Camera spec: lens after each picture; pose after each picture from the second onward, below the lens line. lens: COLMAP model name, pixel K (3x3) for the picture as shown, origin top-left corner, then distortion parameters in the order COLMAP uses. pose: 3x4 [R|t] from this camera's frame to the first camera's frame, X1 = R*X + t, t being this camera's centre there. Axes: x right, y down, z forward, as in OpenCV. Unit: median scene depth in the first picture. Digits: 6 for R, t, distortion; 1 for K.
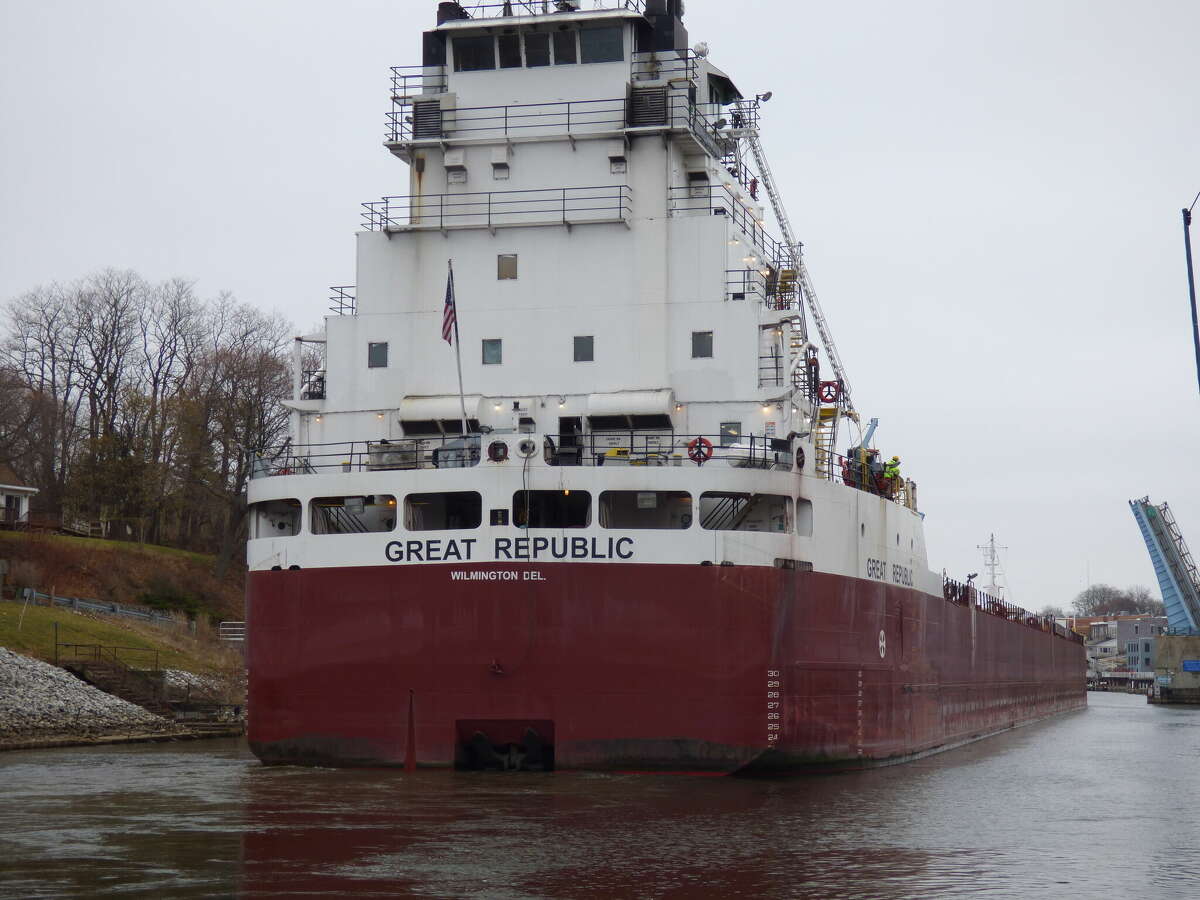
lens RADIAL K [[2210.6, 0, 622.1], [0, 2210.6, 450.5], [0, 0, 1]] dist [0.461884, -5.699127]
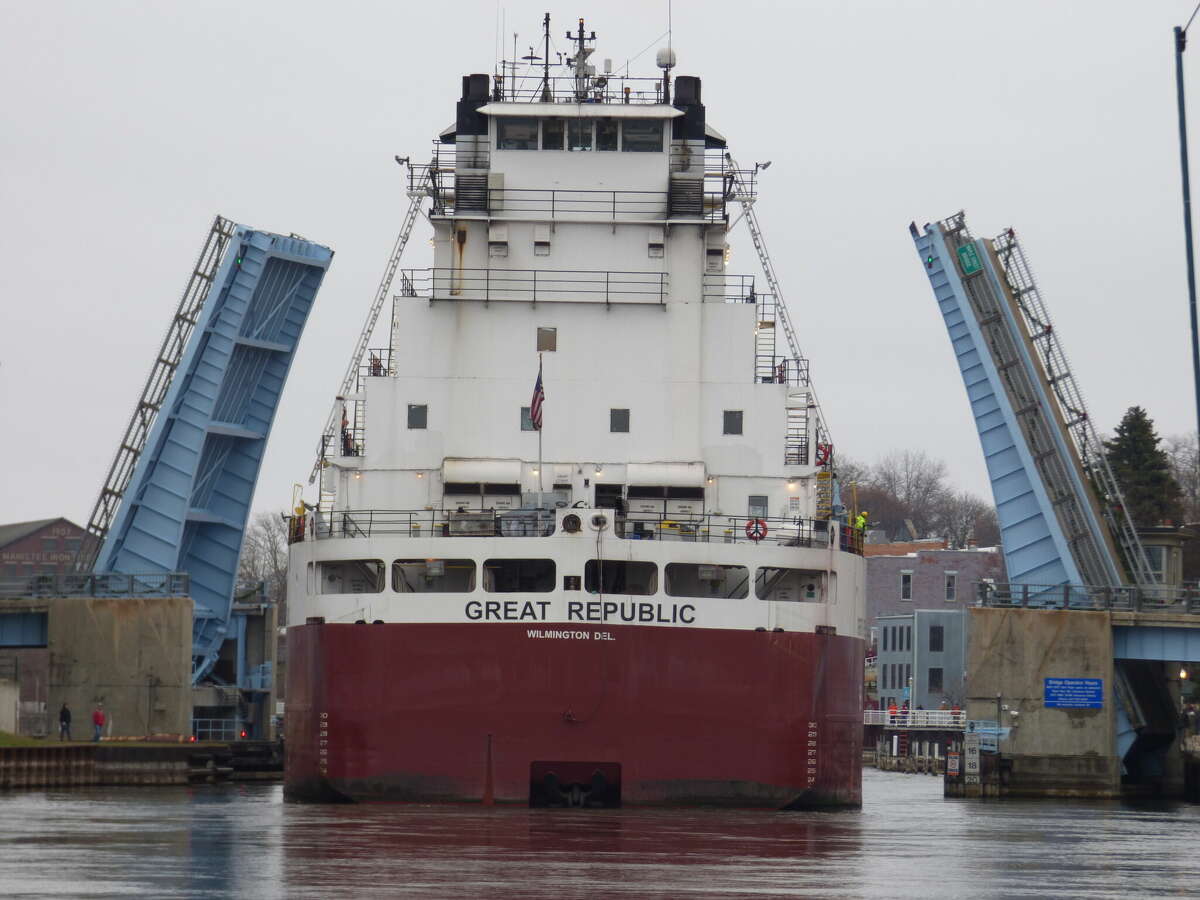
lens RADIAL K [[6969.0, 0, 600.0], [0, 6969.0, 450.0], [0, 0, 1]] dist [0.281188, 24.922654]
pose [[0.972739, 0.024273, 0.230629, -0.851455], [-0.039053, 0.997450, 0.059741, -0.246624], [-0.228591, -0.067119, 0.971206, -2.407782]]
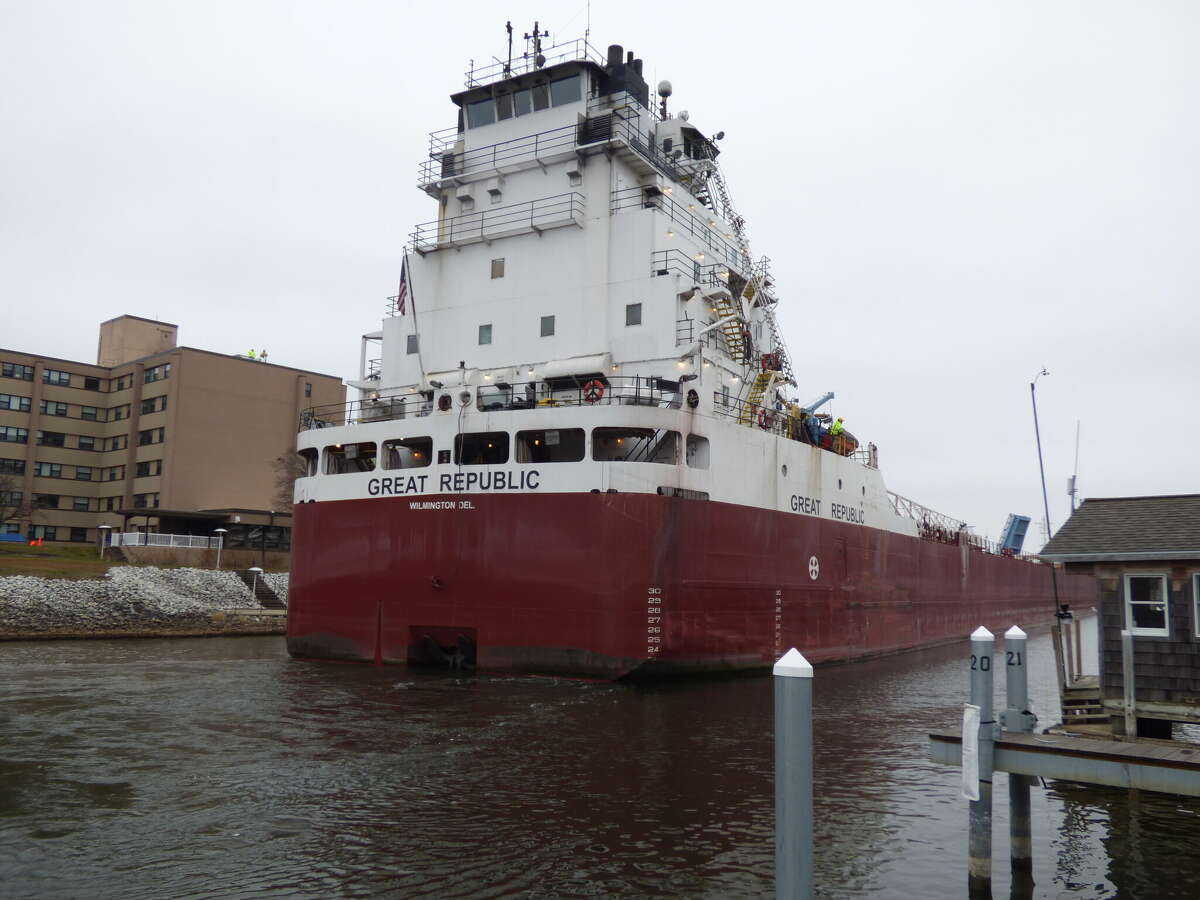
lens RADIAL K [[991.4, 0, 617.8], [0, 991.4, 449.5], [0, 0, 1]] dist [-0.006967, 0.001094]
pose [[0.963800, -0.021670, -0.265745, 0.176170], [0.010995, 0.999074, -0.041592, 0.049252], [0.266401, 0.037165, 0.963146, 0.506591]]
